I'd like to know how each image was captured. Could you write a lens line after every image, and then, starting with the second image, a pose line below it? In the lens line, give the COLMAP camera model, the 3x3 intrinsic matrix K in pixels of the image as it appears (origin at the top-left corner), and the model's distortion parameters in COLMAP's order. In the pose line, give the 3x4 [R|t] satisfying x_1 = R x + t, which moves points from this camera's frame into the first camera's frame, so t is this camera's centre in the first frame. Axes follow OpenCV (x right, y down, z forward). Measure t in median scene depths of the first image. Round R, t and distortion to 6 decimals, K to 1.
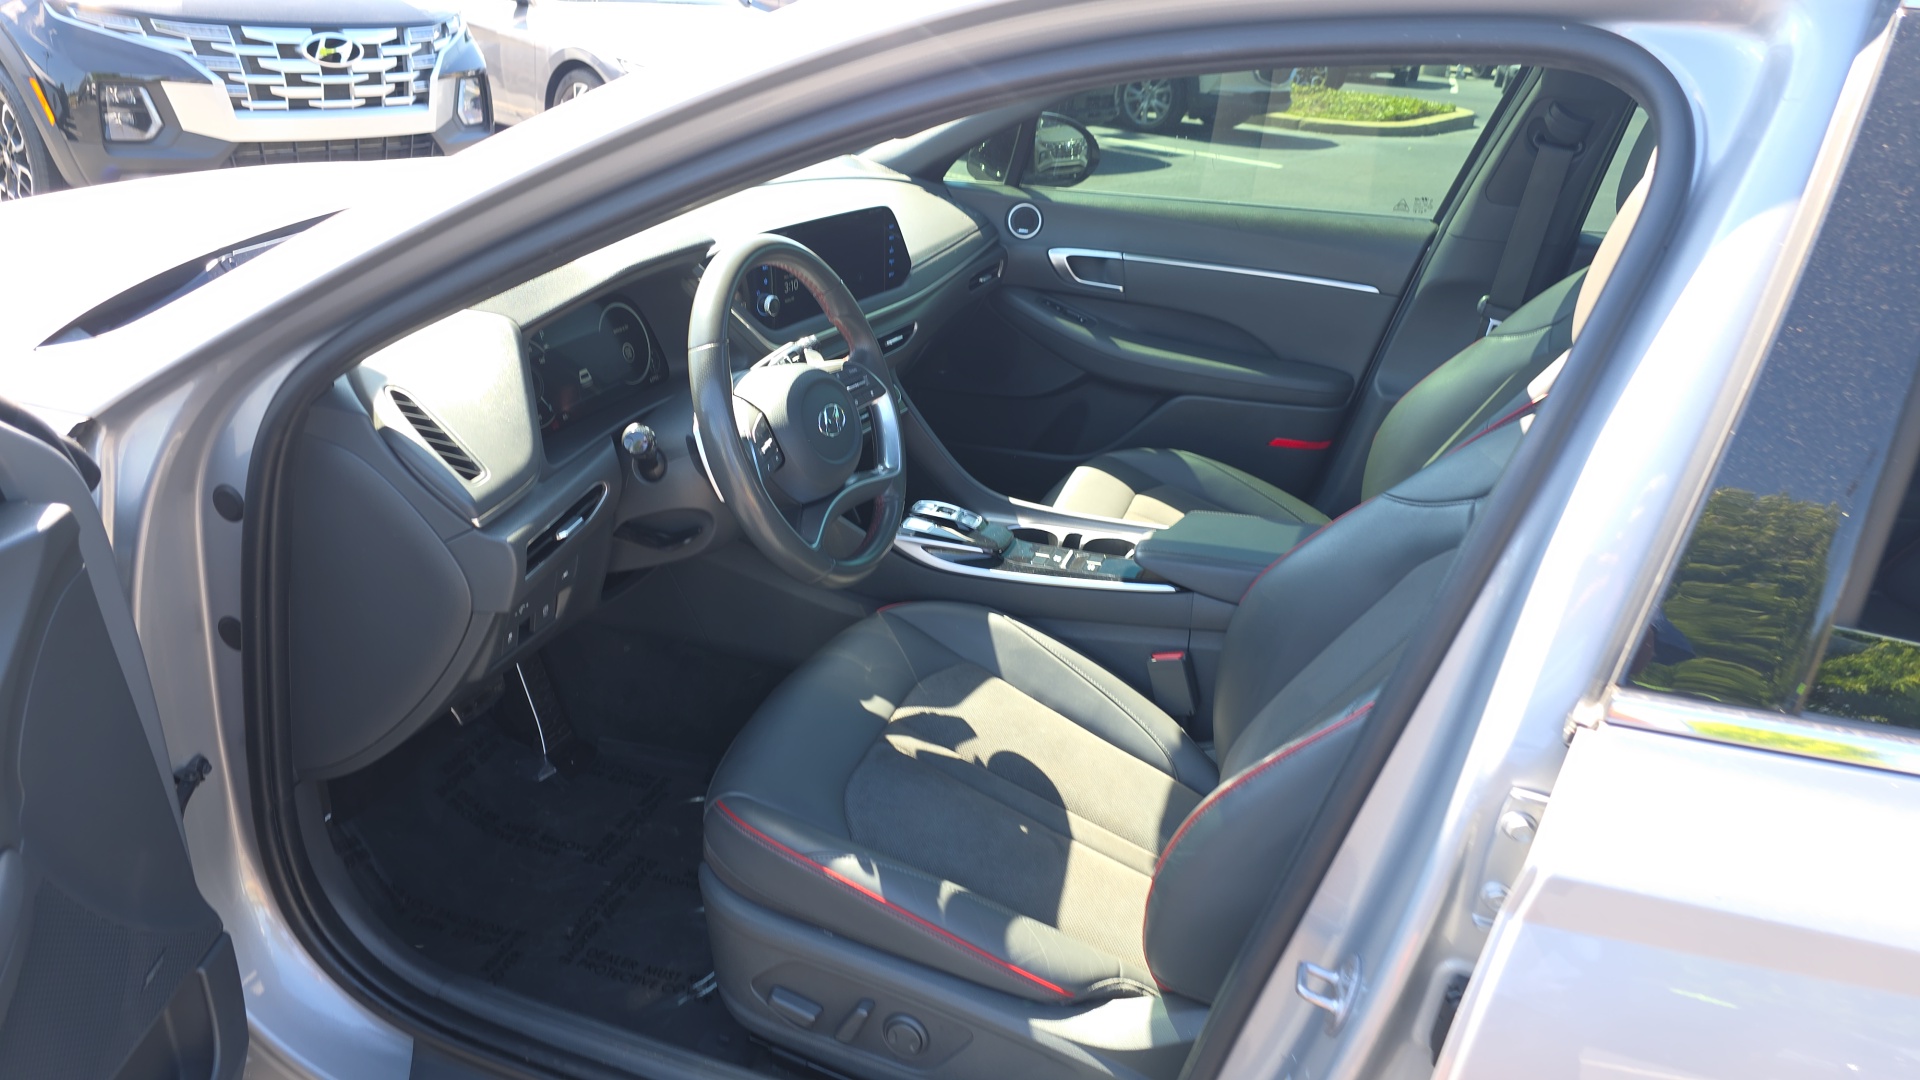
lens RADIAL K [[1309.0, 0, 1019.8], [0, 1309.0, 540.8], [0, 0, 1]] dist [0.064392, -0.000139]
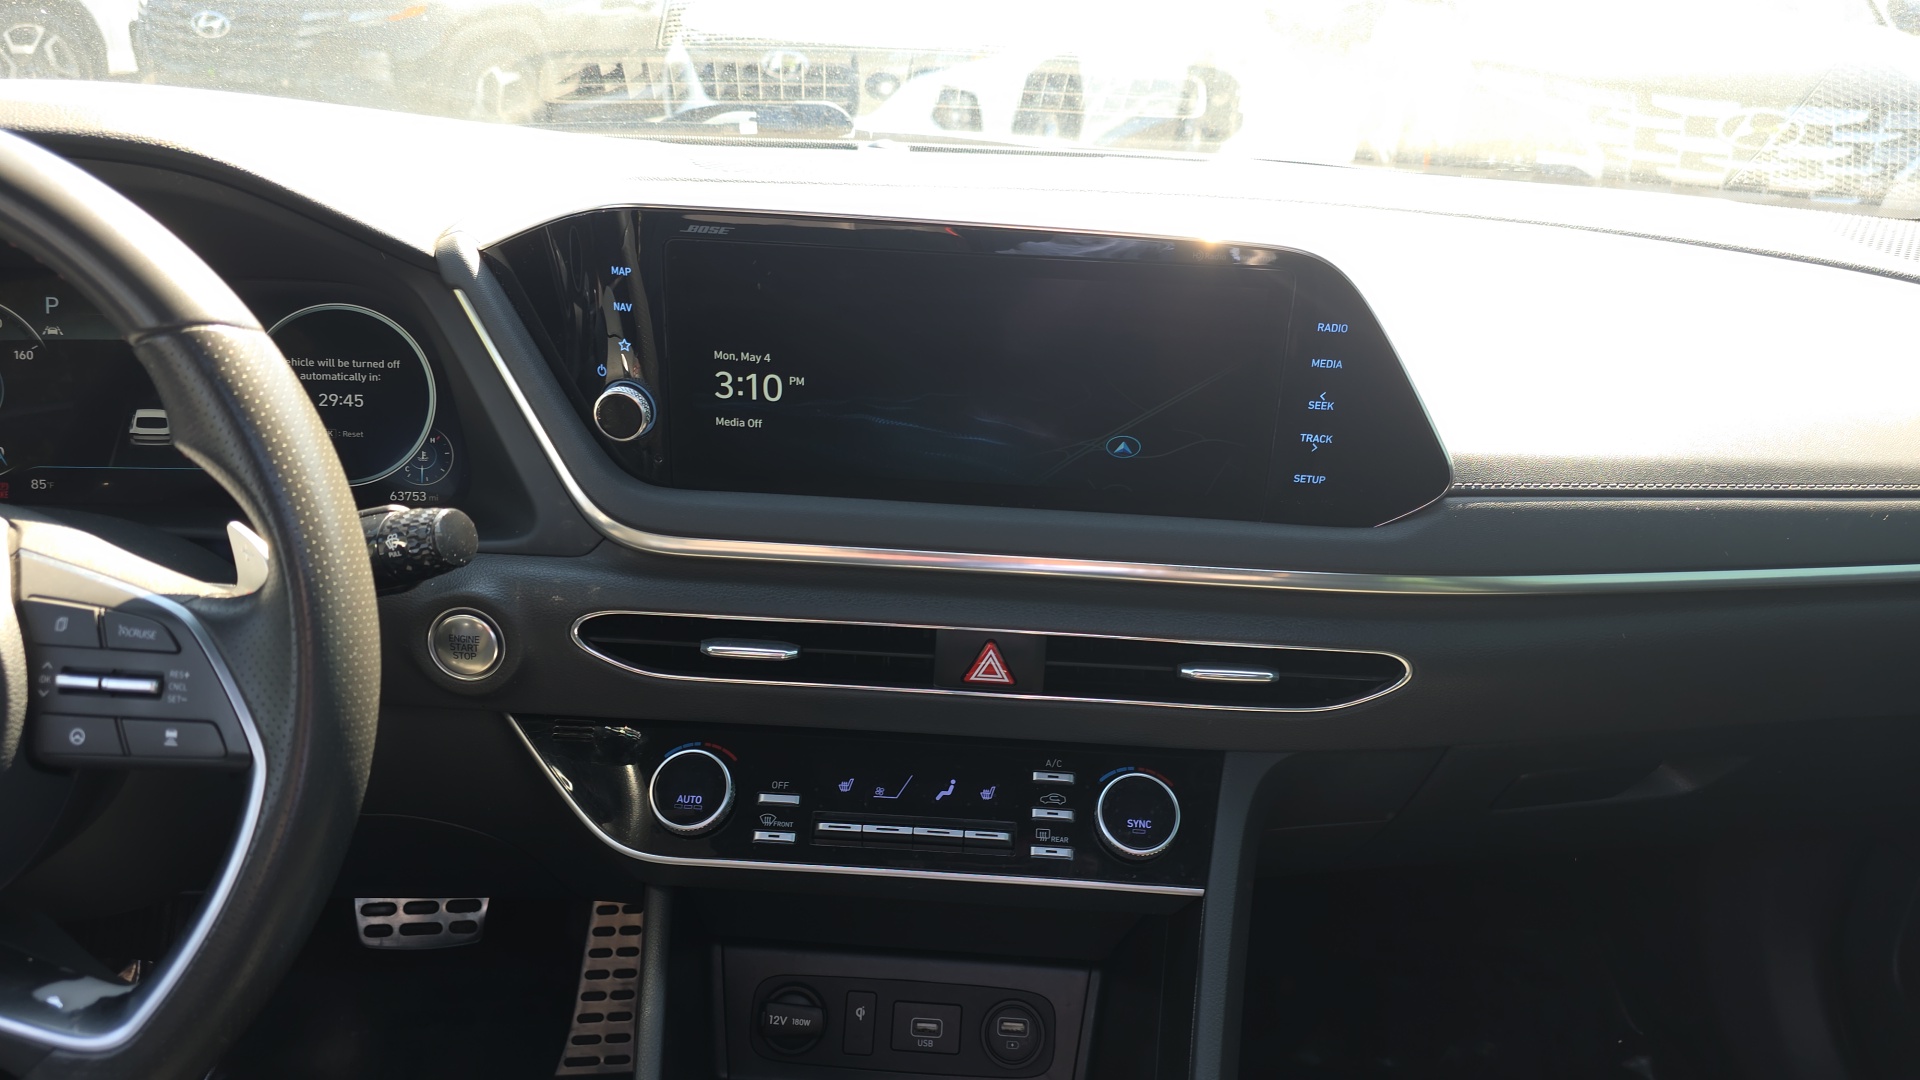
lens RADIAL K [[1309.1, 0, 956.3], [0, 1309.1, 520.9], [0, 0, 1]] dist [0.060167, -0.068422]
pose [[0.380170, 0.297591, -0.875734, 0.112768], [-0.391790, 0.909497, 0.138982, -0.161055], [0.837837, 0.290268, 0.462356, 0.623579]]
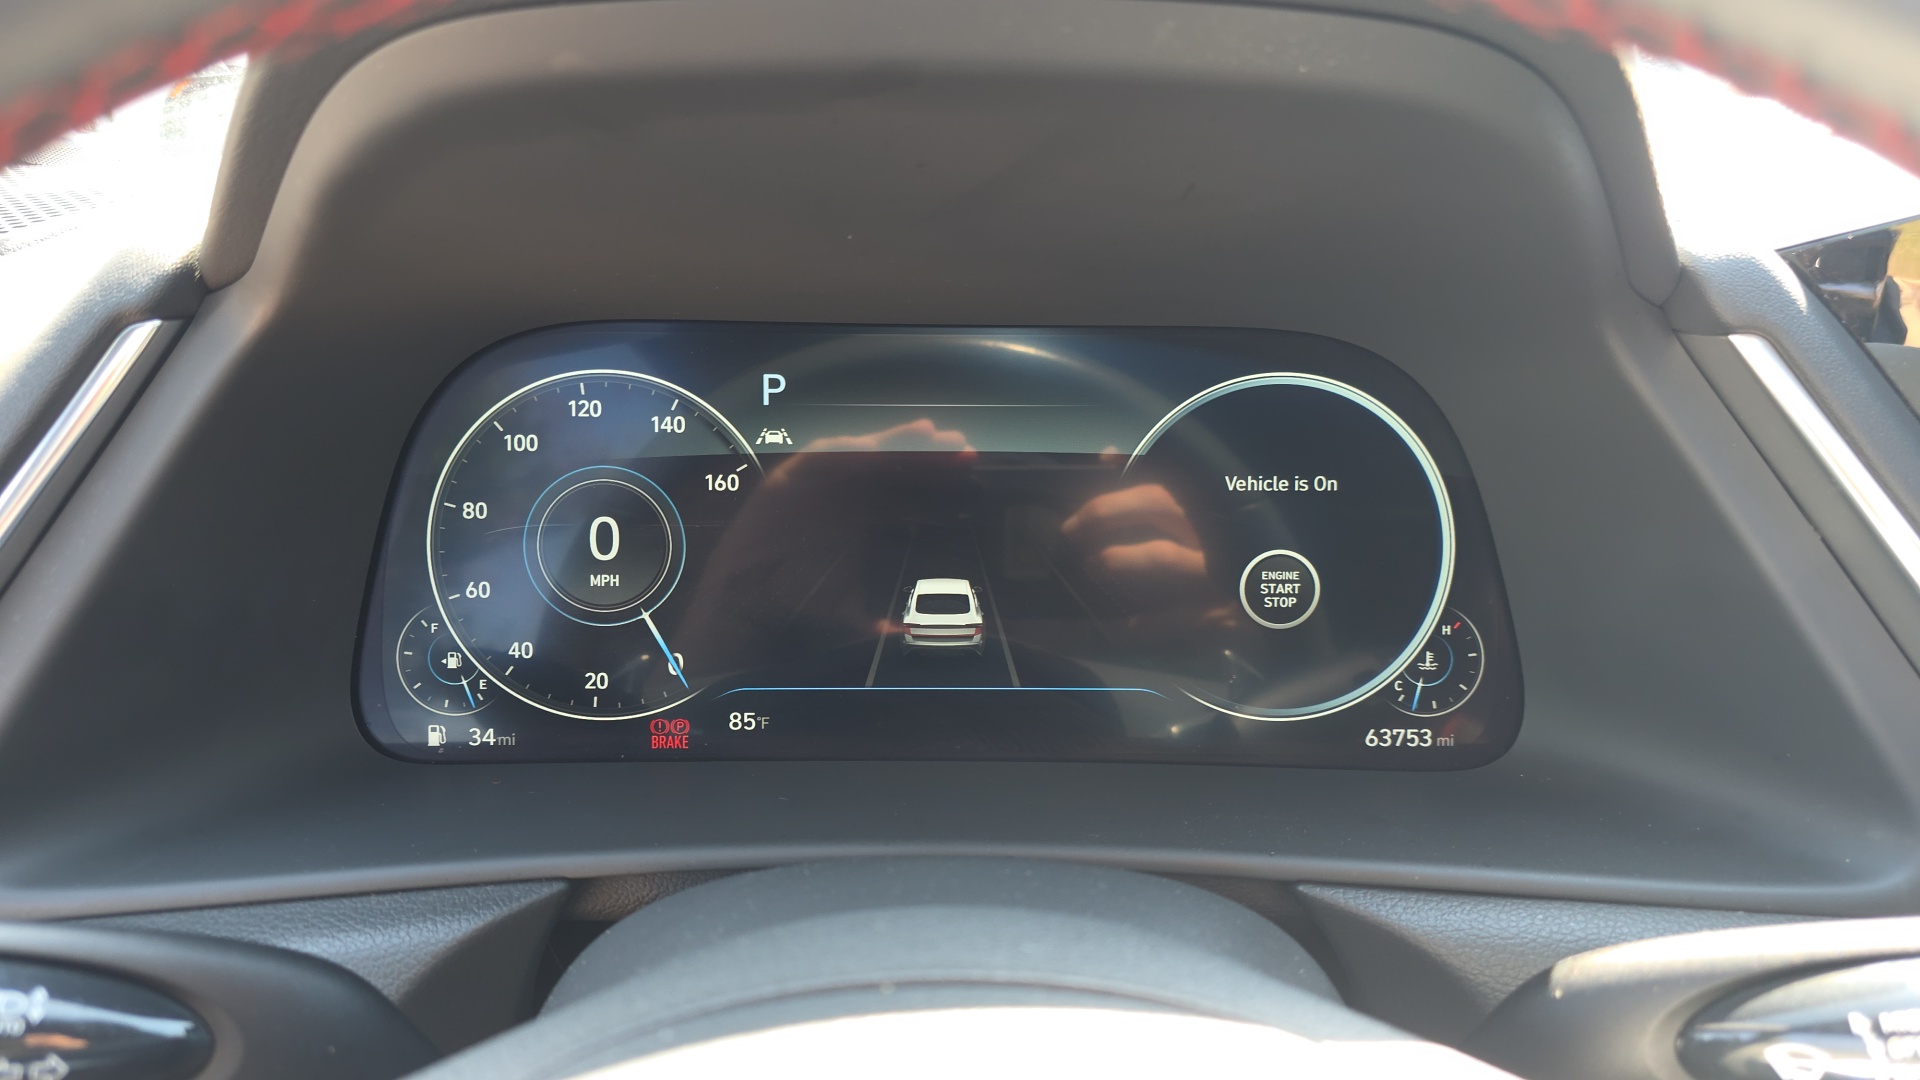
lens RADIAL K [[1289.8, 0, 949.1], [0, 1289.8, 546.7], [0, 0, 1]] dist [0.059308, -0.064913]
pose [[0.291149, 0.271969, -0.917205, -0.069050], [-0.369272, 0.916387, 0.154509, -0.103843], [0.882537, 0.293713, 0.367236, 0.550830]]
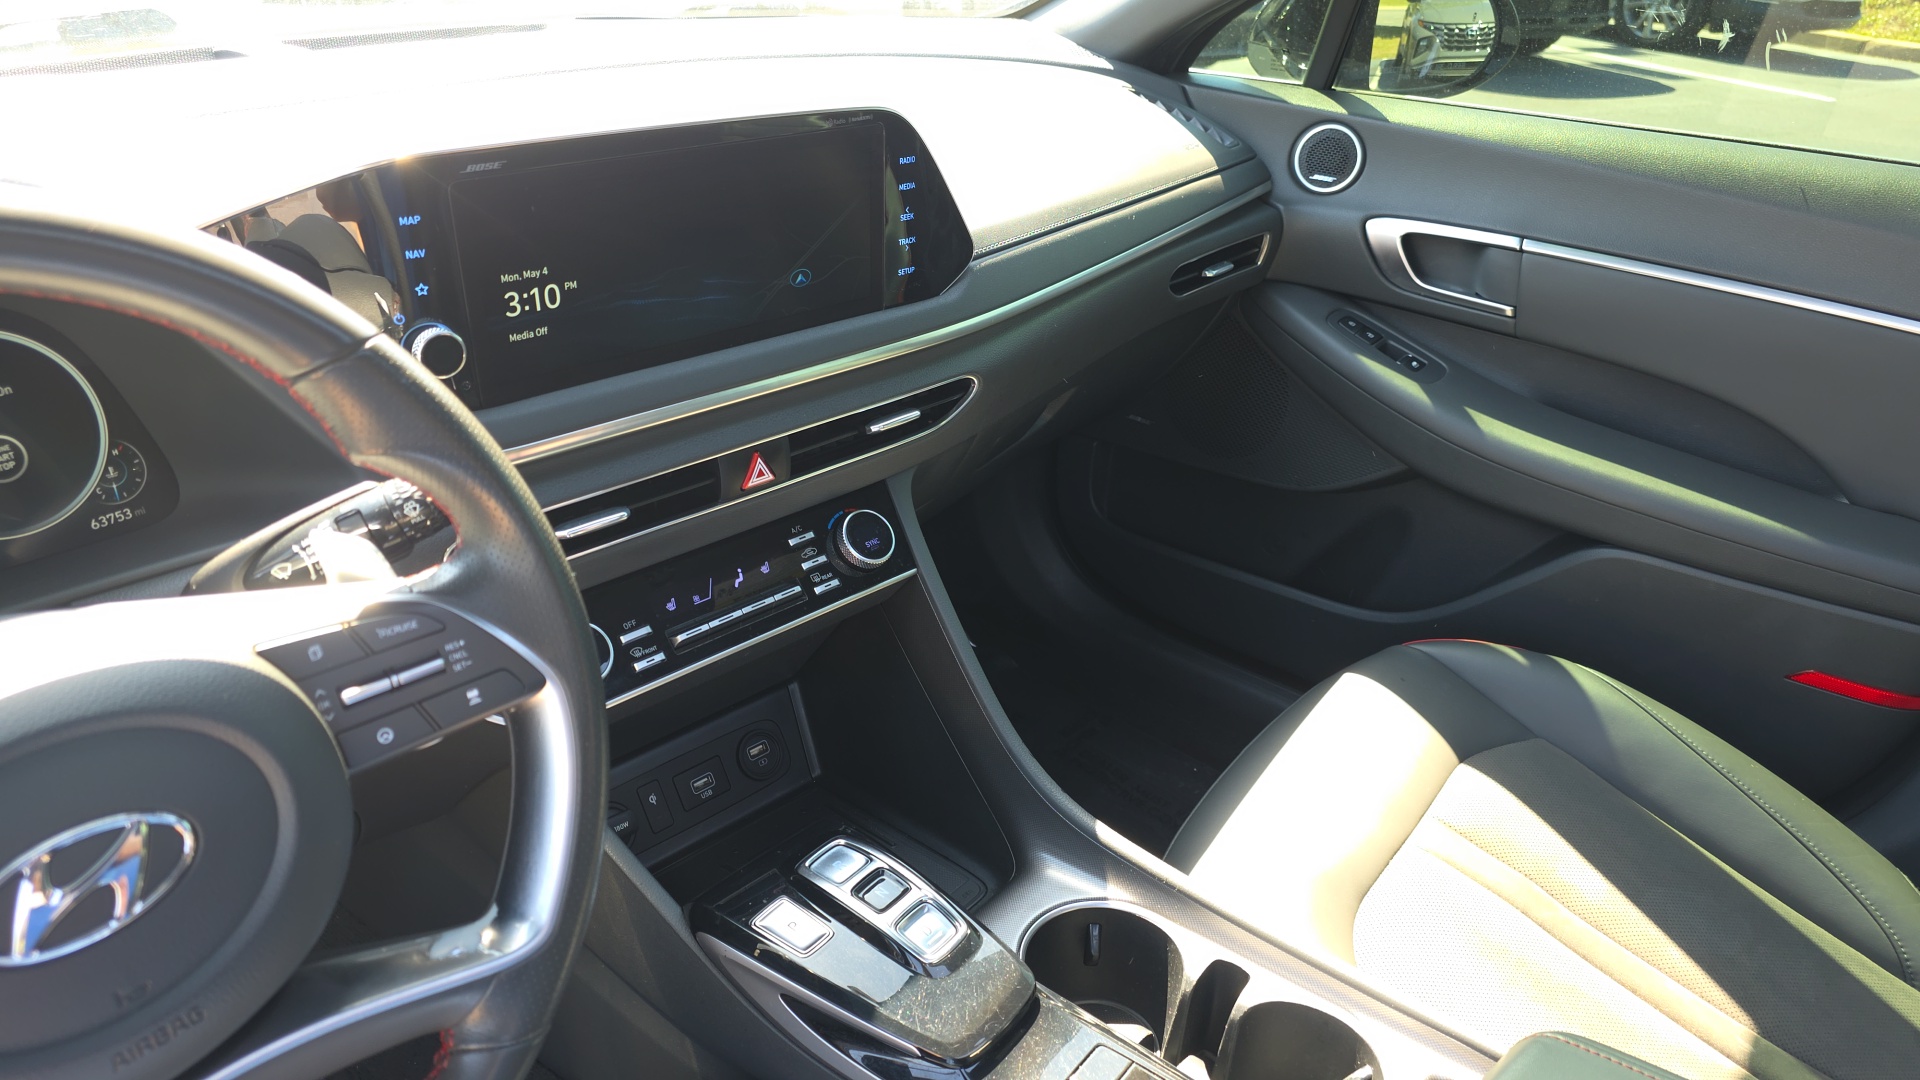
lens RADIAL K [[1289.8, 0, 949.1], [0, 1289.8, 546.7], [0, 0, 1]] dist [0.059308, -0.064913]
pose [[0.930378, 0.157471, -0.331058, 0.057529], [-0.134898, 0.986741, 0.090245, -0.120398], [0.340880, -0.039303, 0.939285, 0.469210]]
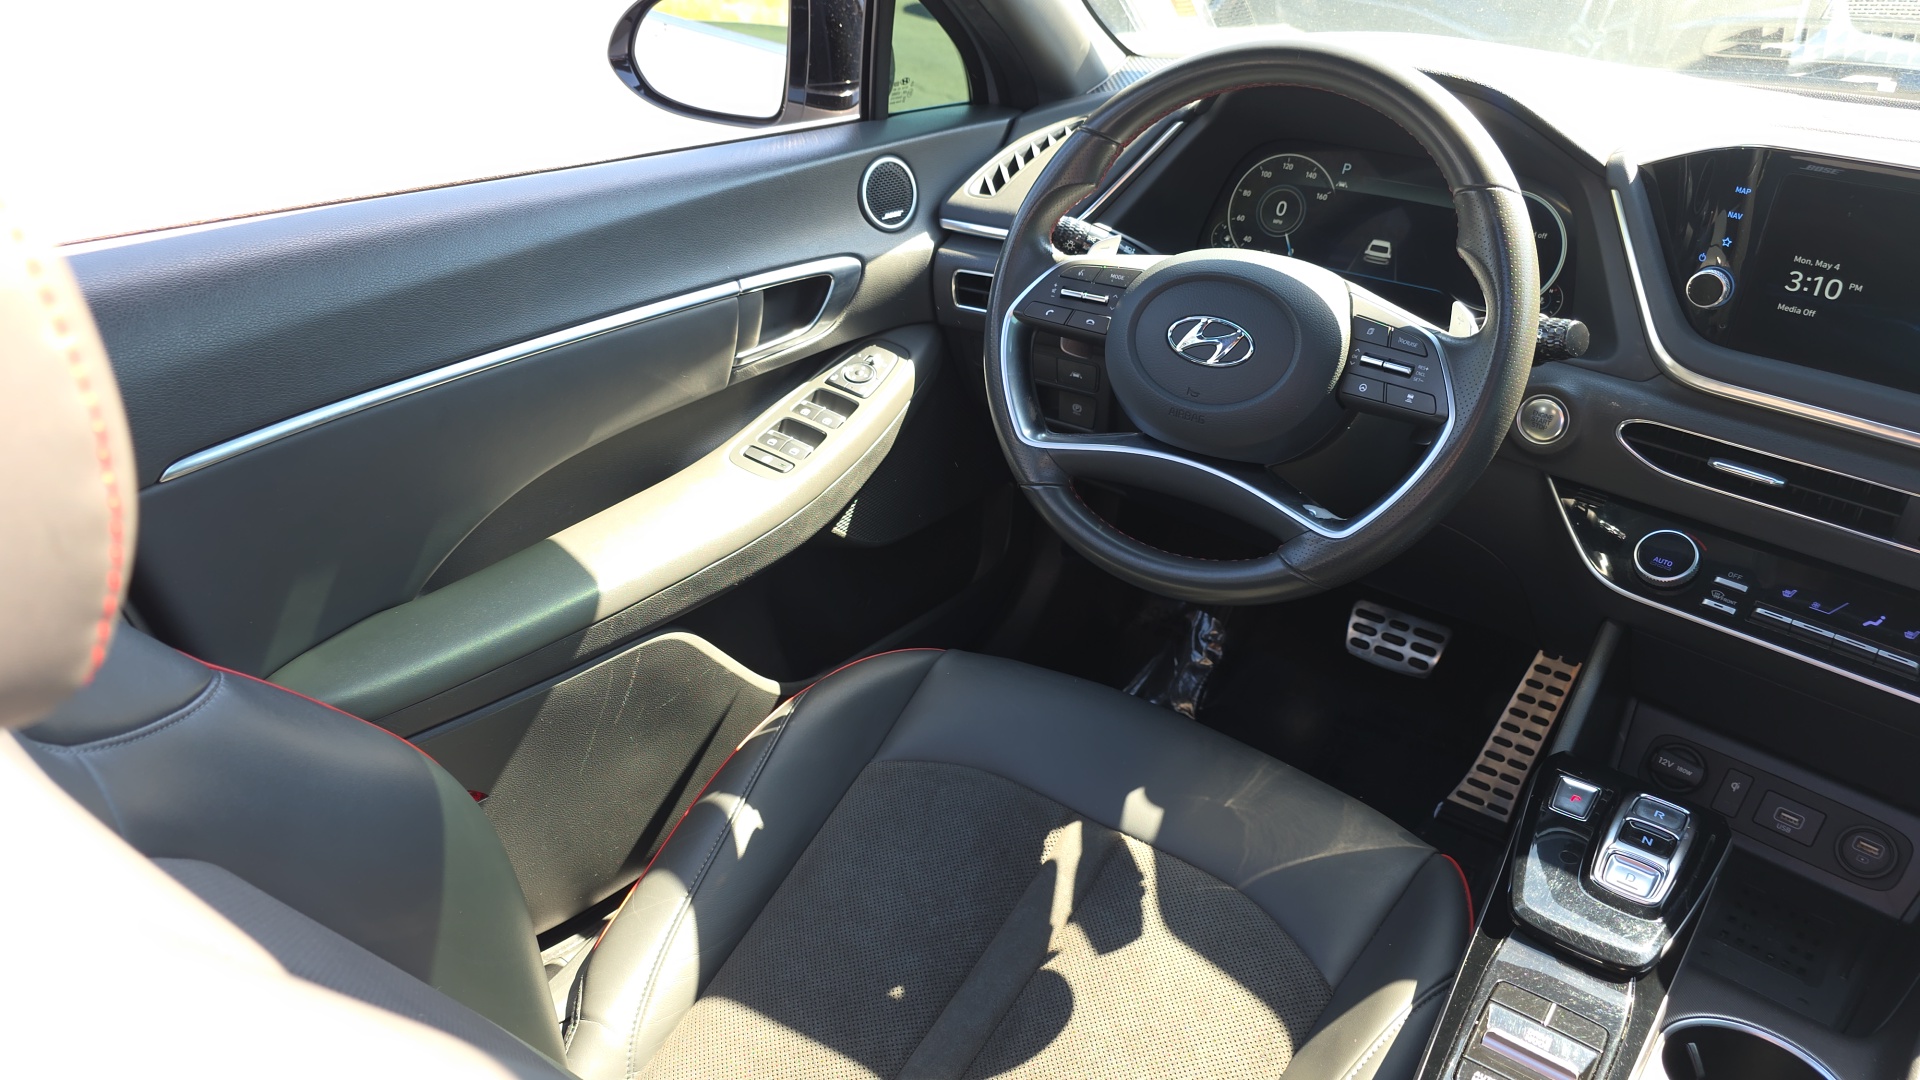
lens RADIAL K [[1303.5, 0, 921.8], [0, 1303.5, 537.7], [0, 0, 1]] dist [0.057770, -0.064692]
pose [[-0.361015, 0.366671, -0.857450, 0.273059], [-0.421688, 0.755902, 0.500790, -0.158950], [0.831774, 0.542369, -0.118272, 0.581684]]
